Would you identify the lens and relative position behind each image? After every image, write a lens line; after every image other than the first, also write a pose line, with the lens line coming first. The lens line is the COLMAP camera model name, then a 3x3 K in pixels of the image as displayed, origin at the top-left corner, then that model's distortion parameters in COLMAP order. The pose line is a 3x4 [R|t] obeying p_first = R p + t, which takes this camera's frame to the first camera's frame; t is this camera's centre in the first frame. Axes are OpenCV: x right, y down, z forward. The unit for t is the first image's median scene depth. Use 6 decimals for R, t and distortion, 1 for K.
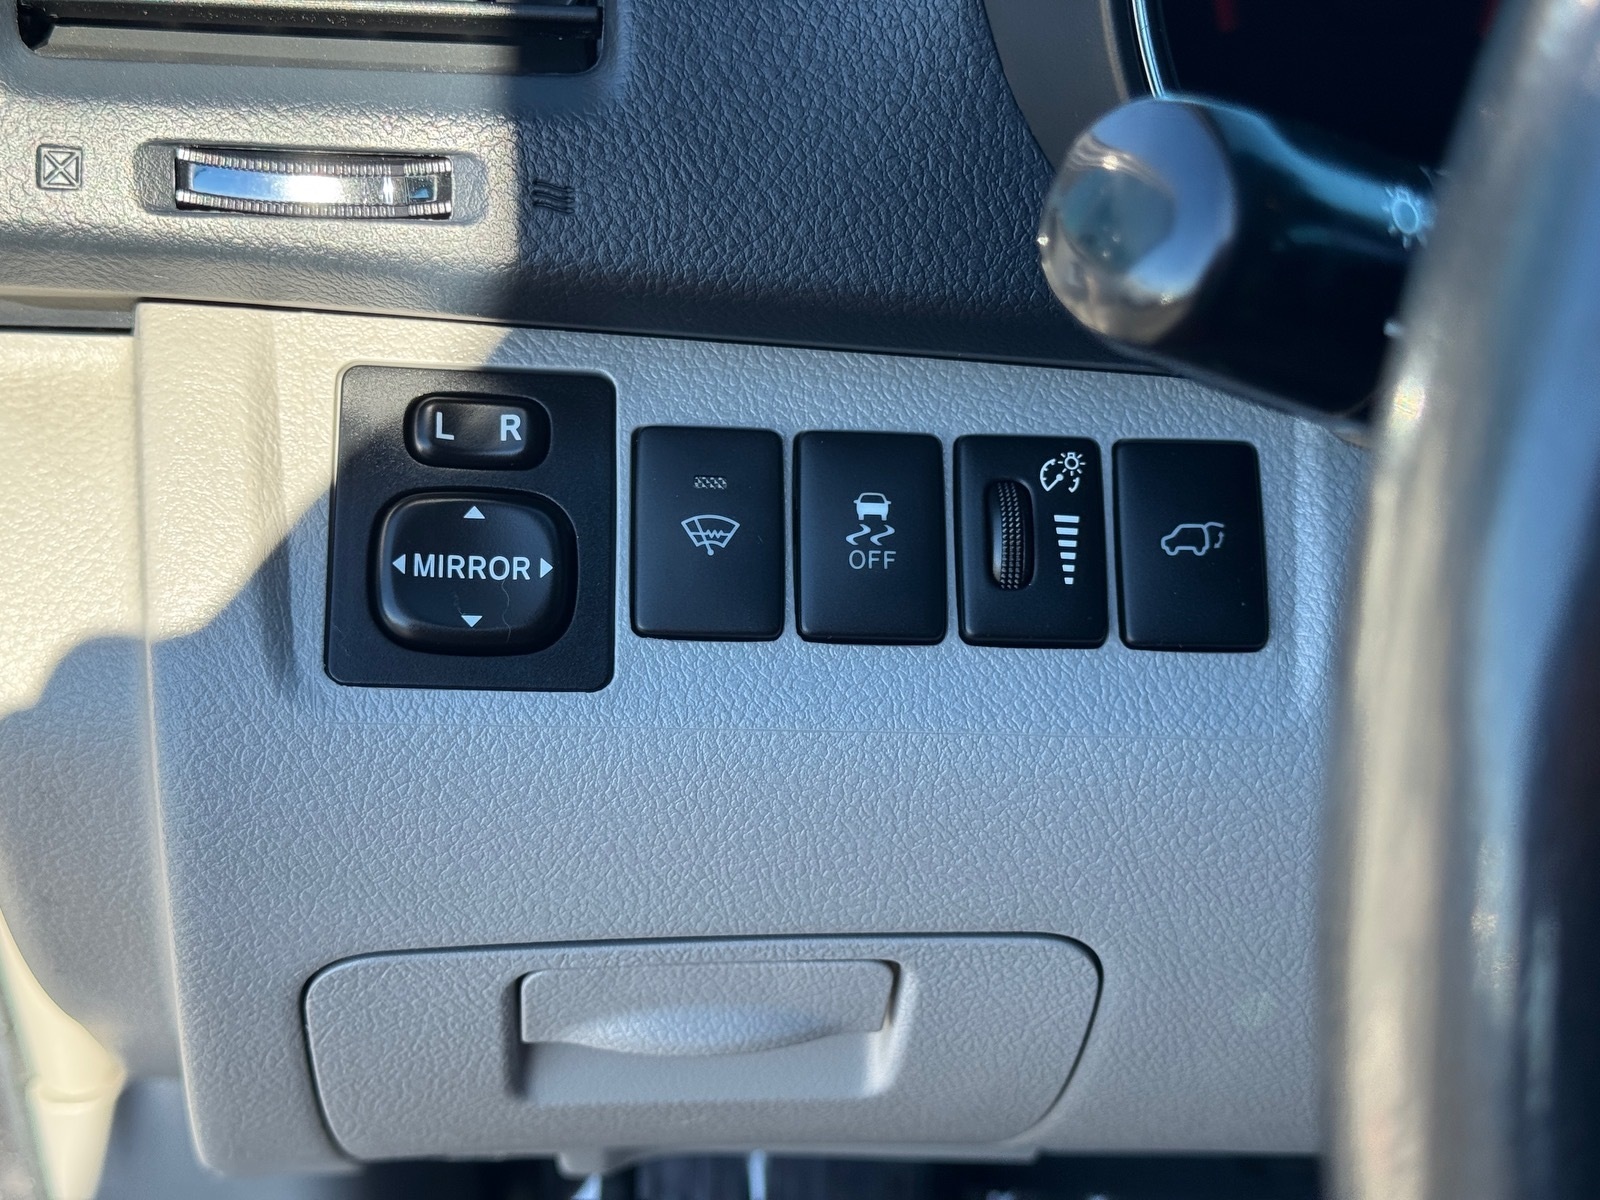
lens RADIAL K [[2347.8, 0, 789.2], [0, 2347.8, 600.2], [0, 0, 1]] dist [0.126953, 0.000000]
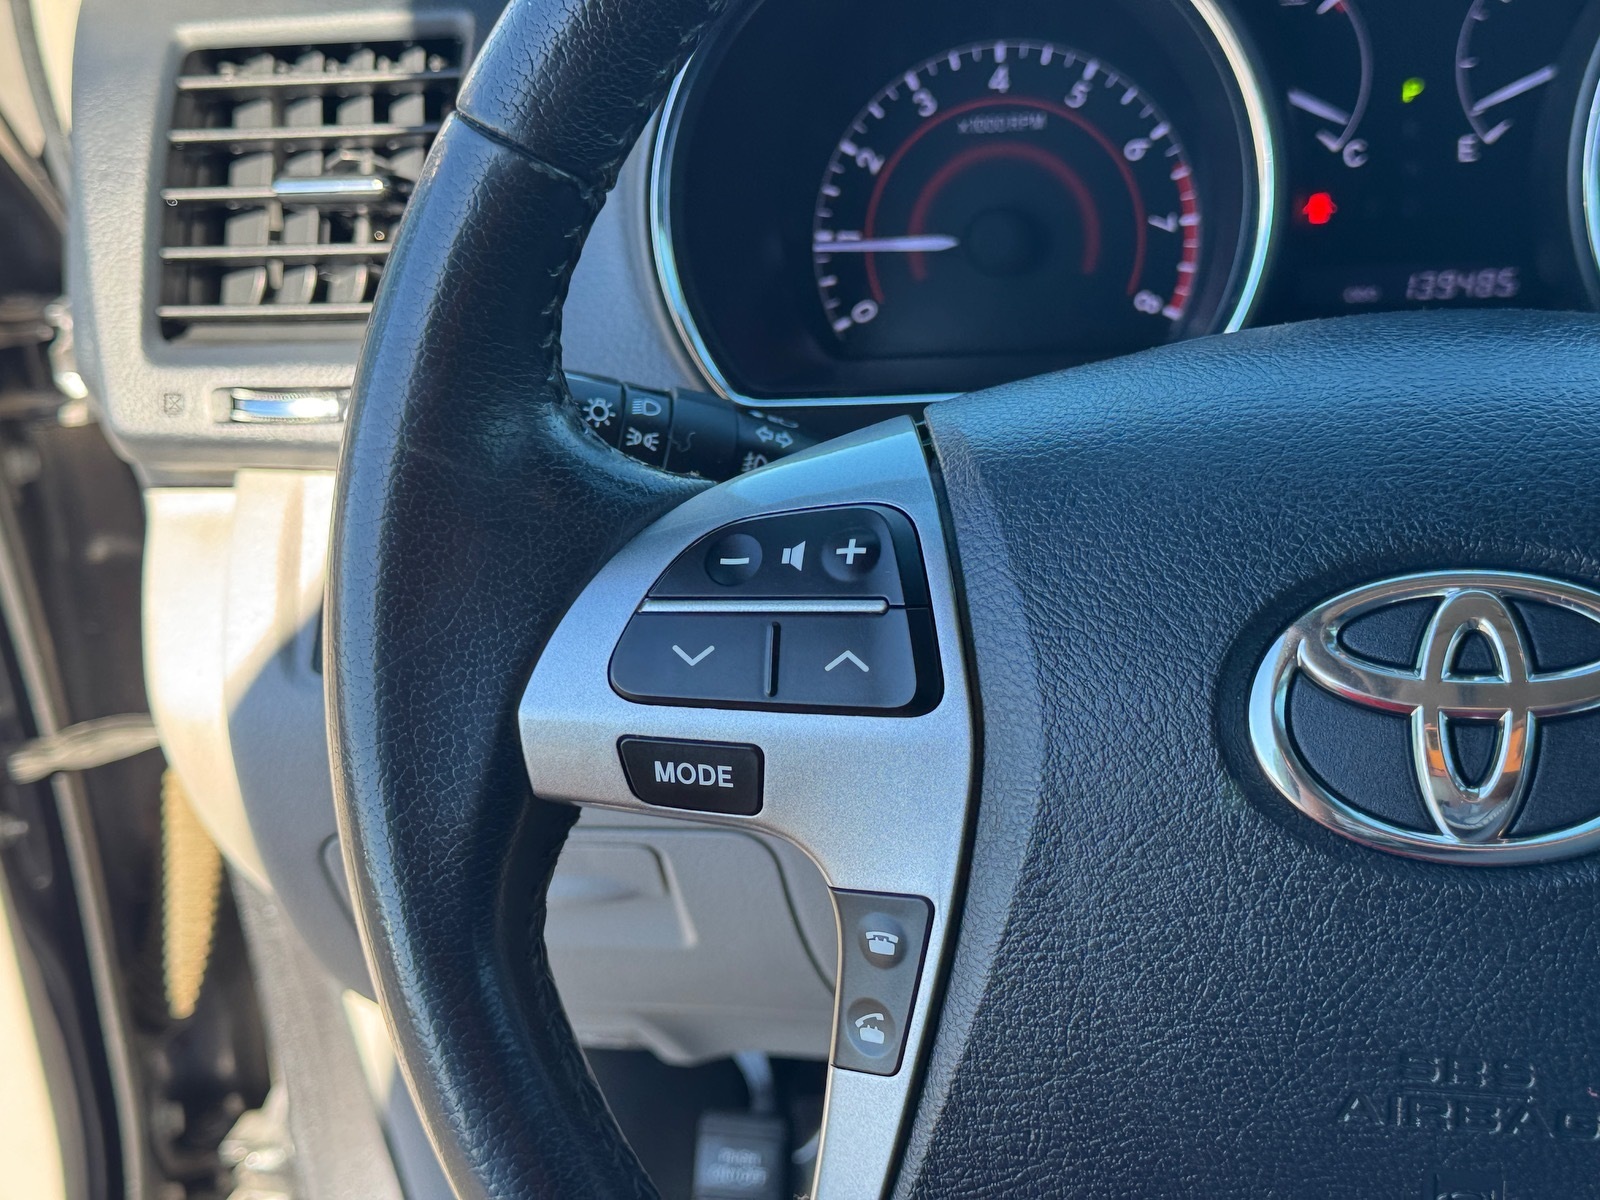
lens RADIAL K [[2347.8, 0, 760.6], [0, 2347.8, 603.8], [0, 0, 1]] dist [0.126953, 0.000000]
pose [[0.934995, -0.013042, -0.354422, 0.745868], [-0.008817, 0.998160, -0.059990, 0.084306], [0.354552, 0.059215, 0.933159, -0.564580]]
